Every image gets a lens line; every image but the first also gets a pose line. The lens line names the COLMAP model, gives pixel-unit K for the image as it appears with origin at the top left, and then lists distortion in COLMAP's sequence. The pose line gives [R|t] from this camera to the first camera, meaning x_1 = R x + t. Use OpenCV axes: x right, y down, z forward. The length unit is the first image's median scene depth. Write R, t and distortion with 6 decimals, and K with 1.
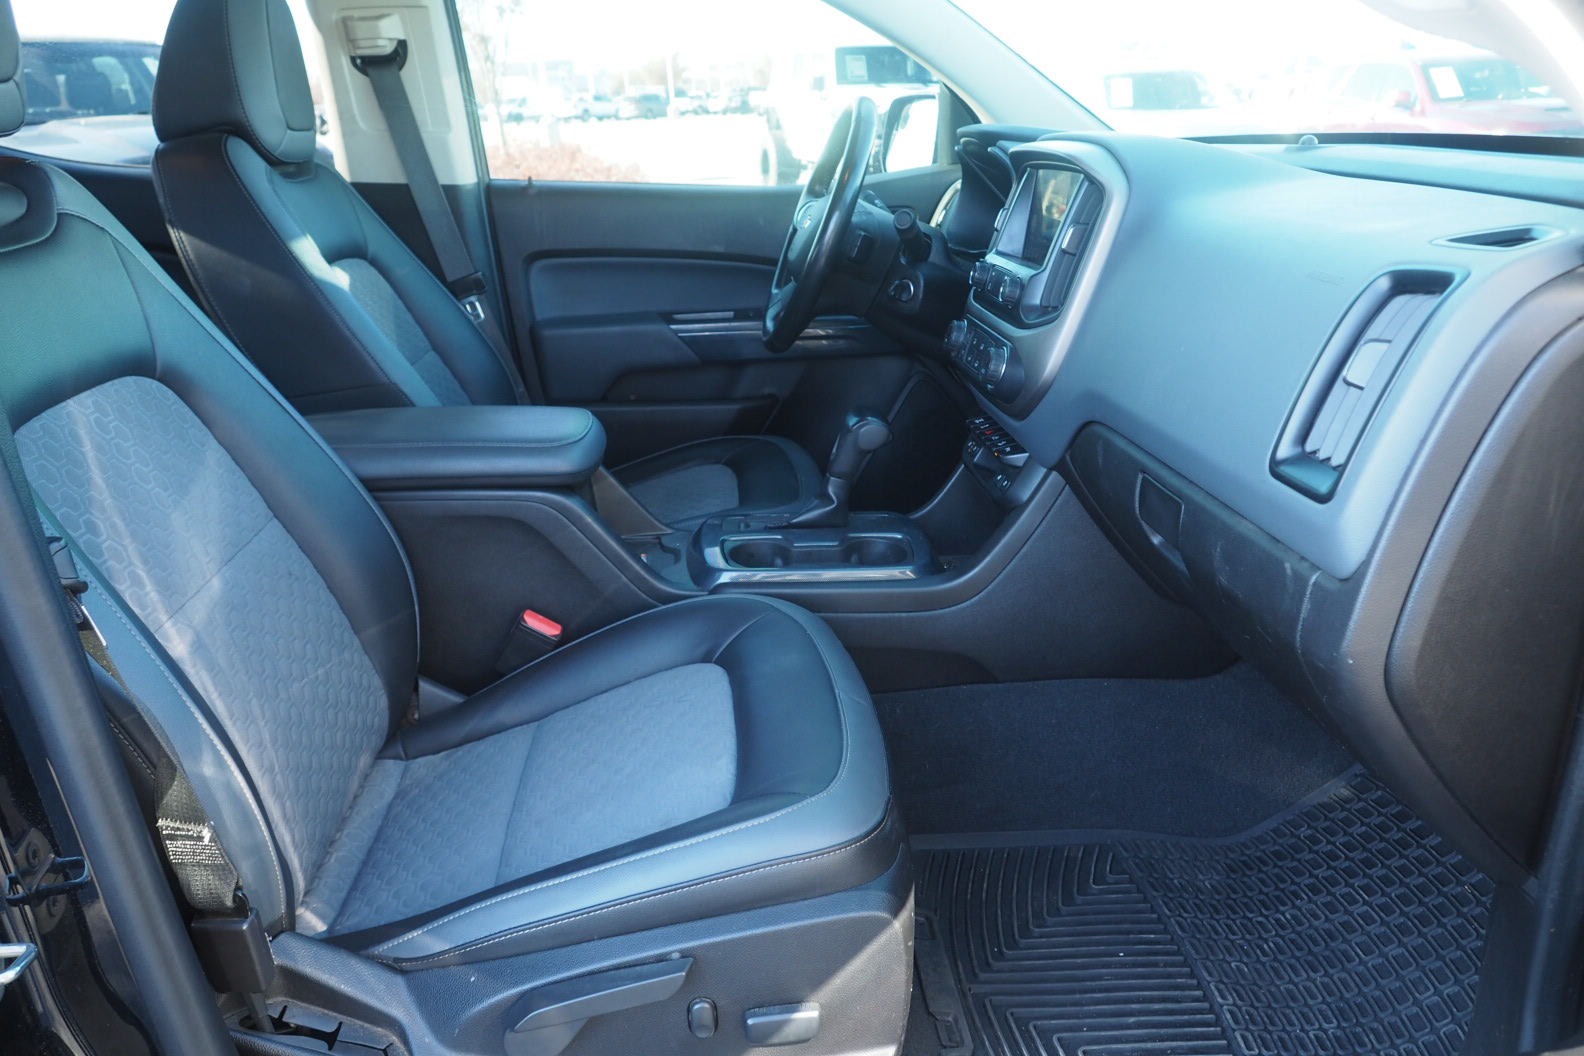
lens RADIAL K [[1149.6, 0, 792.8], [0, 1149.6, 541.6], [0, 0, 1]] dist [-0.013732, -0.004526]
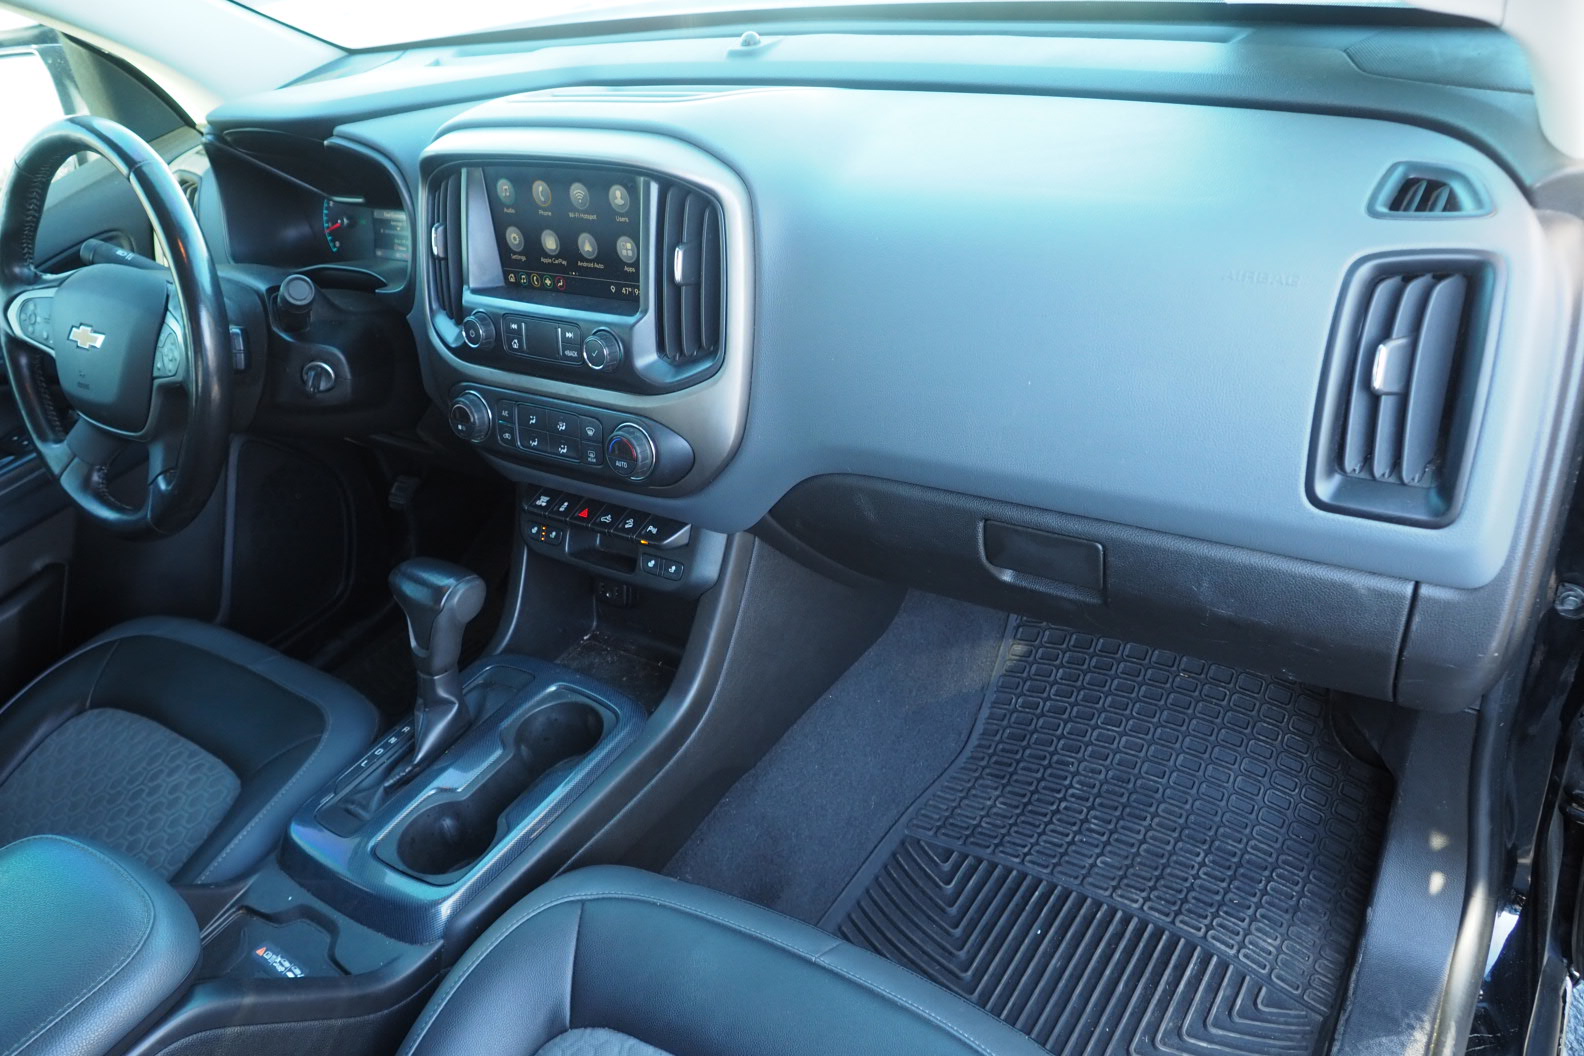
lens RADIAL K [[1149.6, 0, 792.8], [0, 1149.6, 541.6], [0, 0, 1]] dist [-0.013732, -0.004526]
pose [[0.613704, -0.510134, 0.602603, -0.241747], [0.397403, 0.859091, 0.322542, -0.299622], [-0.682230, 0.041531, 0.729957, 0.375132]]
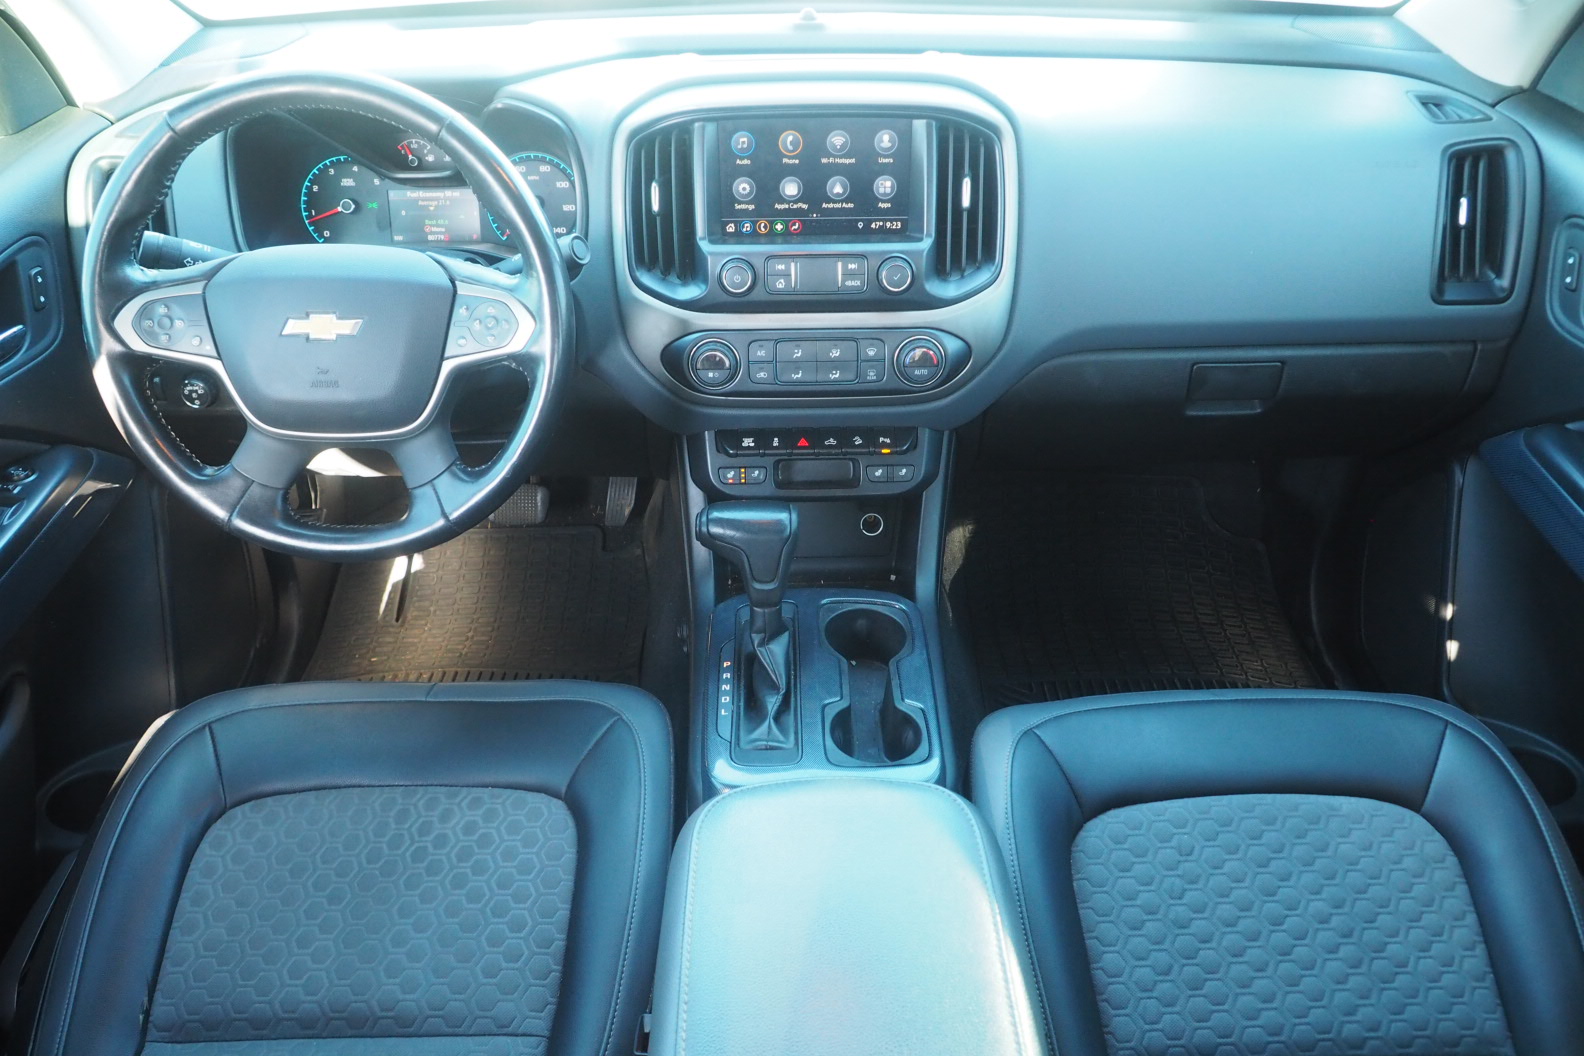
lens RADIAL K [[1162.1, 0, 800.1], [0, 1162.1, 521.8], [0, 0, 1]] dist [-0.022144, -0.004357]
pose [[0.063944, -0.564148, 0.823194, -0.608264], [0.341022, 0.787578, 0.513250, -0.528918], [-0.937878, 0.247909, 0.242748, 0.888859]]
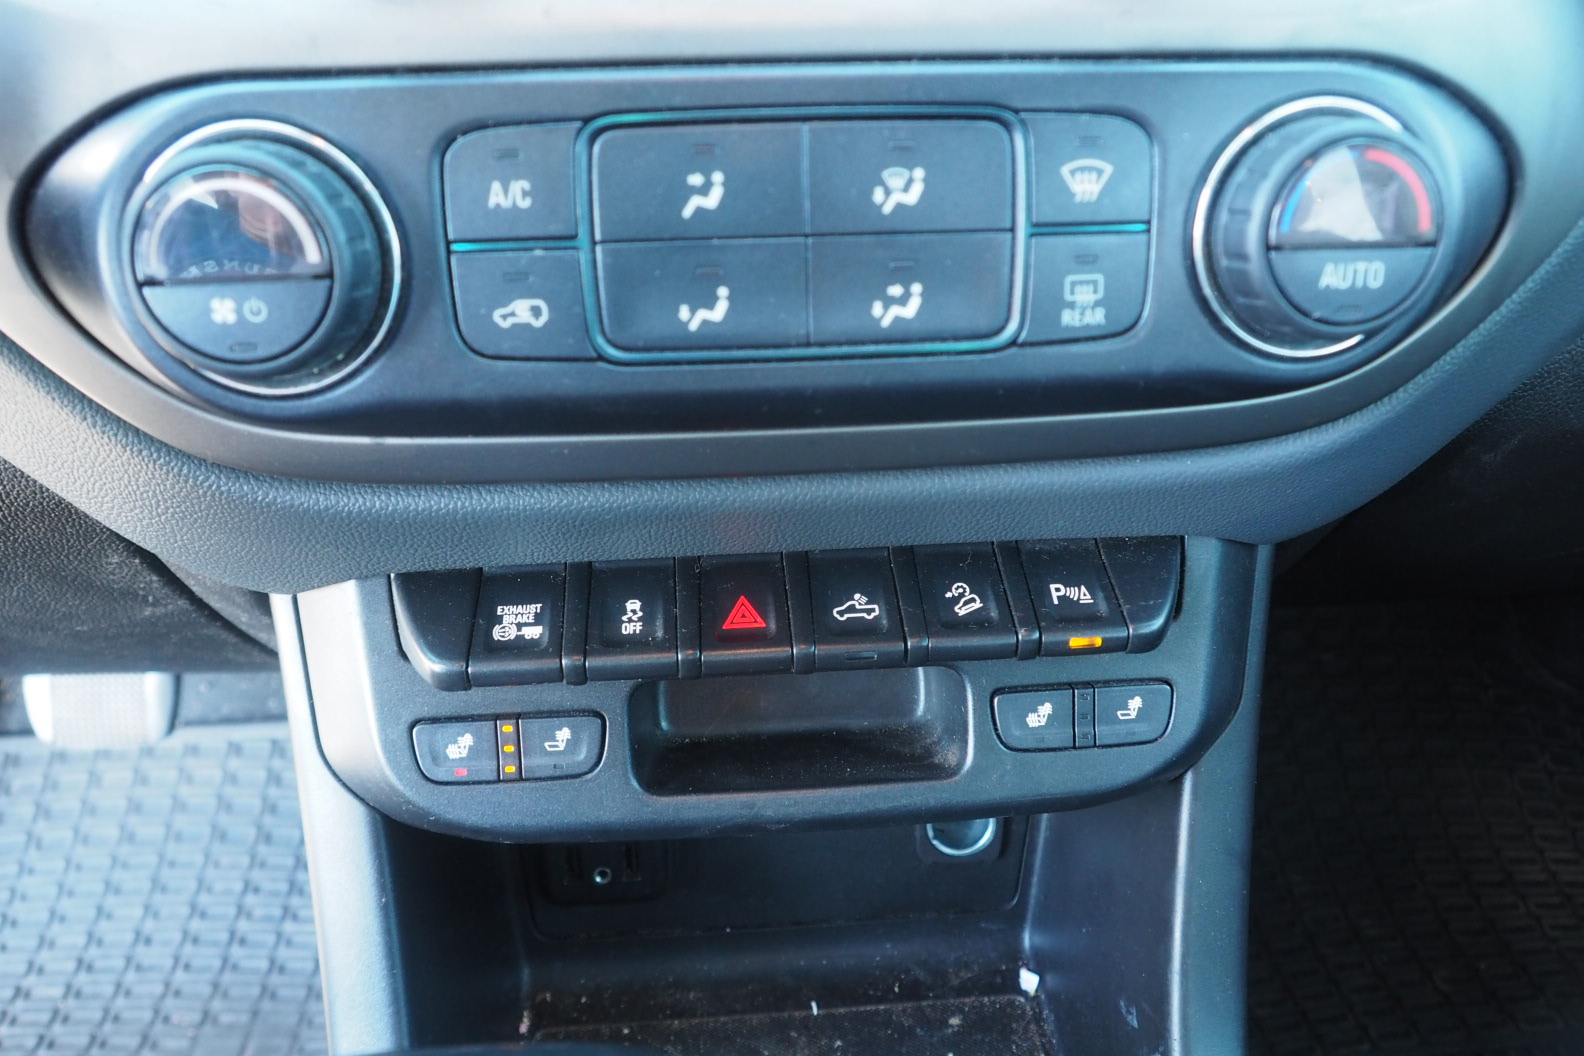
lens RADIAL K [[1115.0, 0, 792.0], [0, 1115.0, 528.0], [0, 0, 1]] dist [-0.052078, -0.000447]
pose [[0.004804, -0.530647, 0.847579, 0.009617], [0.340792, 0.797719, 0.497499, -0.223771], [-0.940126, 0.286458, 0.184672, 1.040784]]
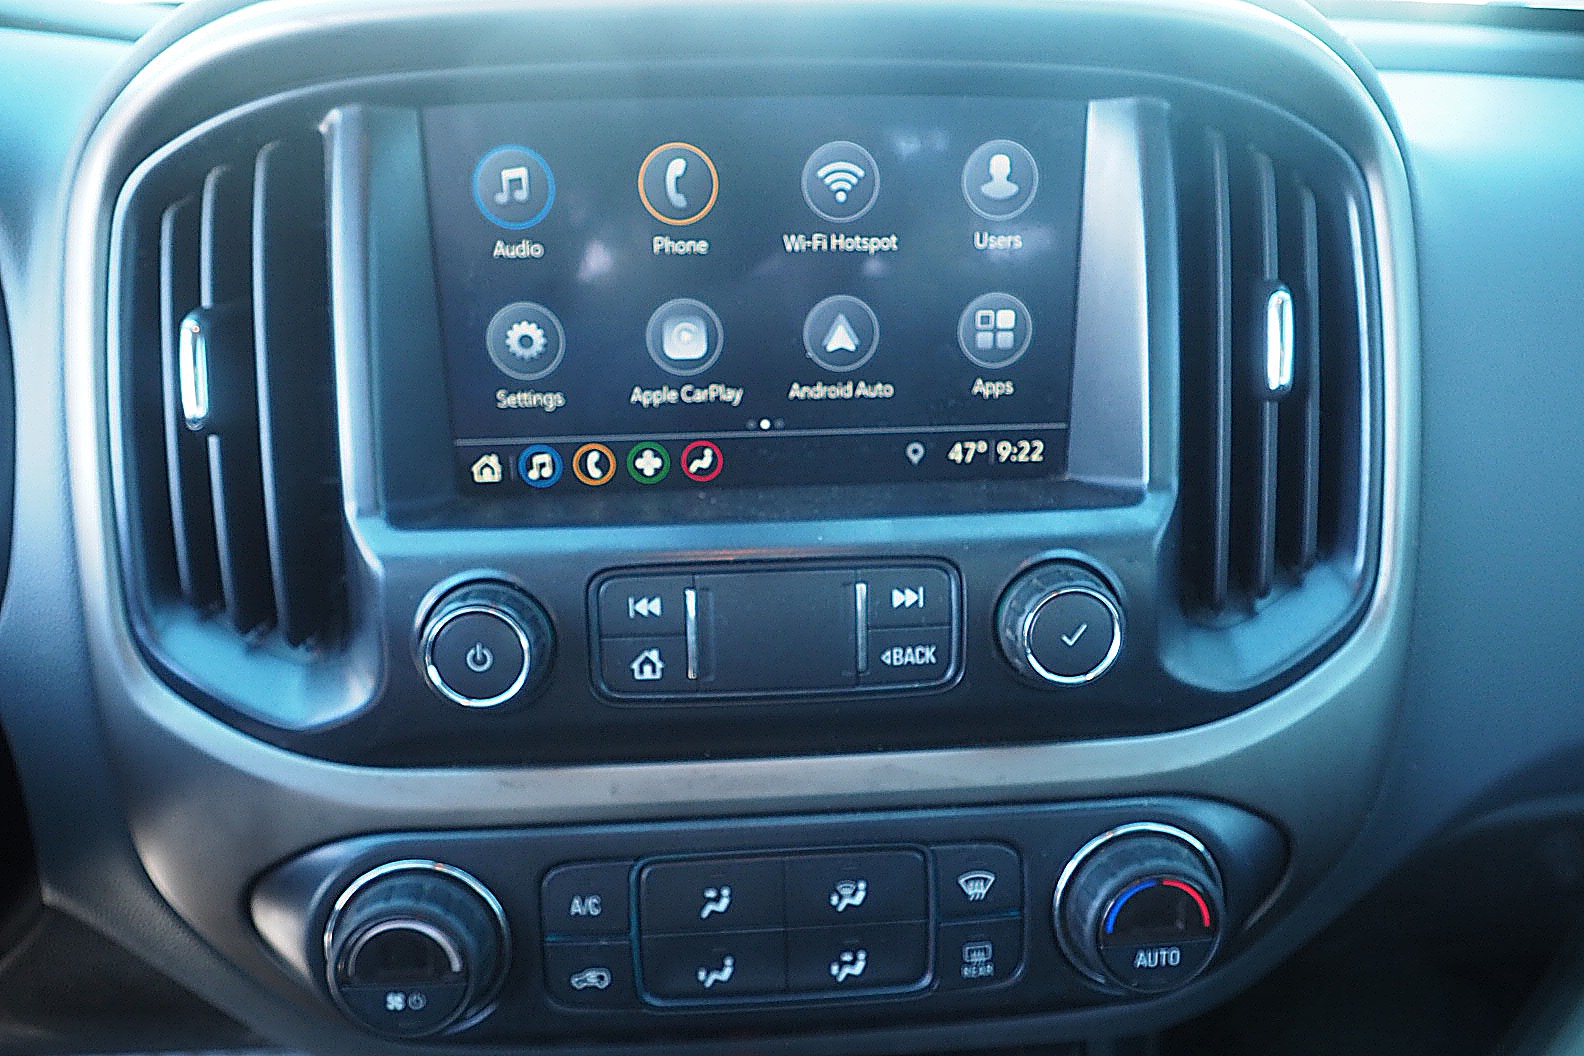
lens RADIAL K [[1115.0, 0, 792.0], [0, 1115.0, 528.0], [0, 0, 1]] dist [-0.052078, -0.000447]
pose [[0.012357, -0.403429, 0.914927, -0.012574], [0.341624, 0.861643, 0.375320, -0.335445], [-0.939755, 0.307924, 0.148469, 0.995010]]
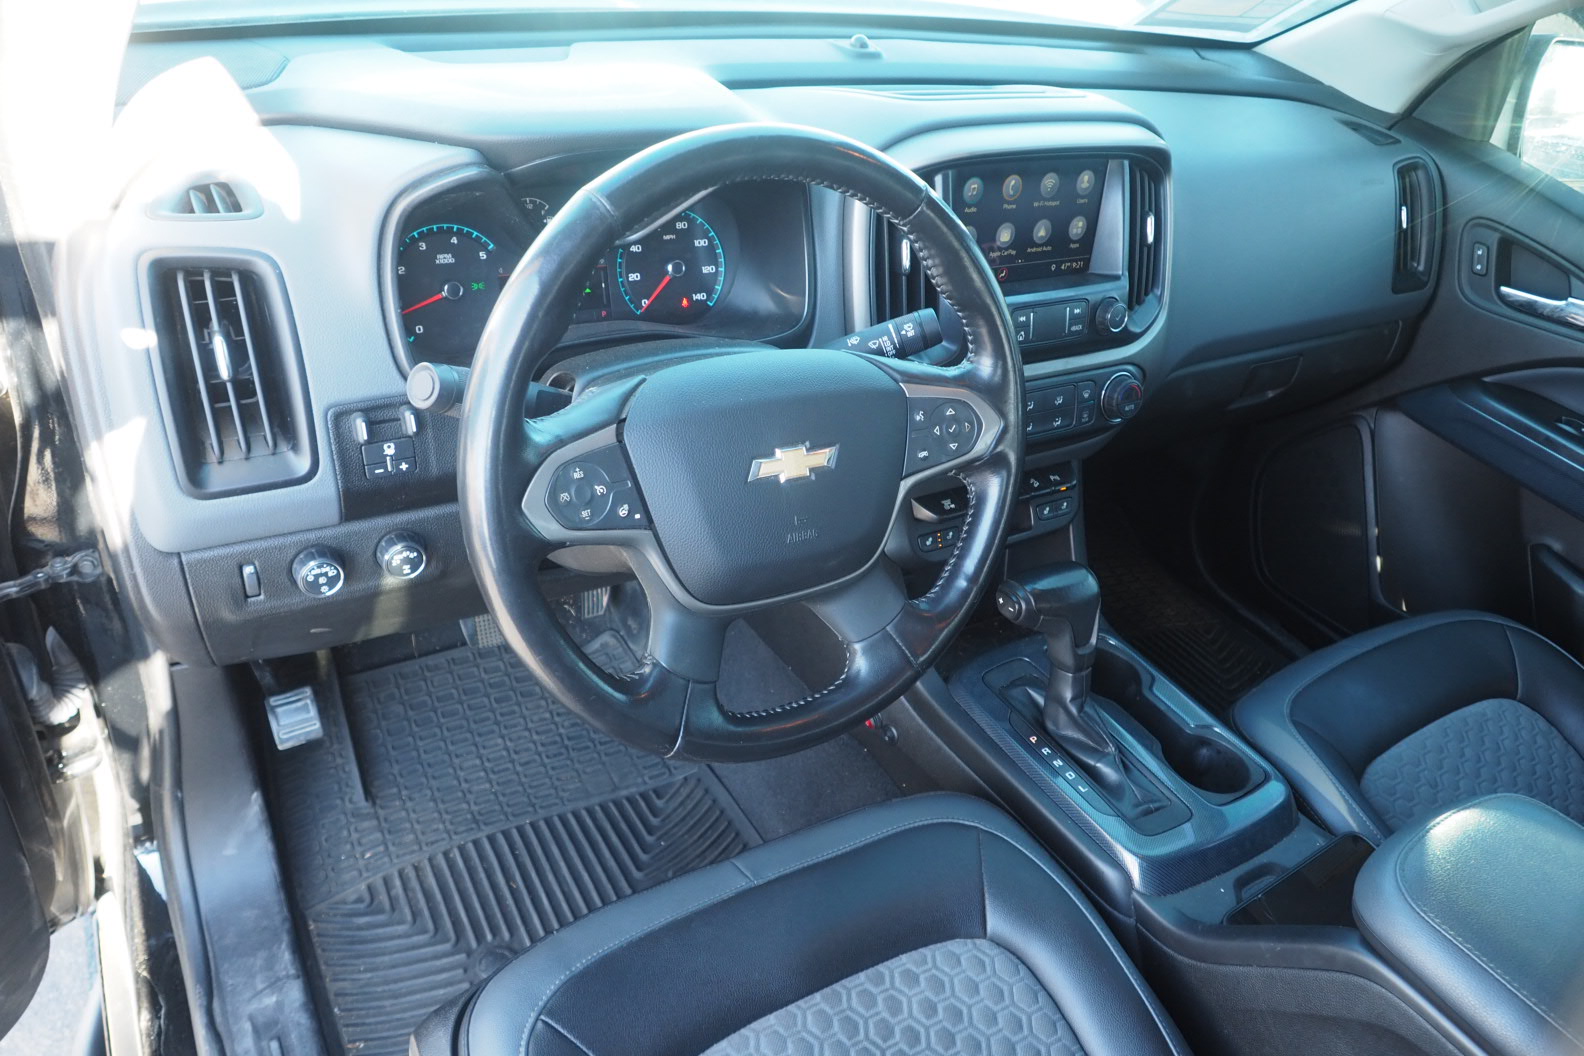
lens RADIAL K [[1125.6, 0, 800.7], [0, 1125.6, 526.6], [0, 0, 1]] dist [-0.027218, -0.007097]
pose [[-0.440329, -0.545675, 0.712986, -0.376432], [0.185400, 0.721738, 0.666874, -0.686958], [-0.878486, 0.425832, -0.216634, 1.418794]]
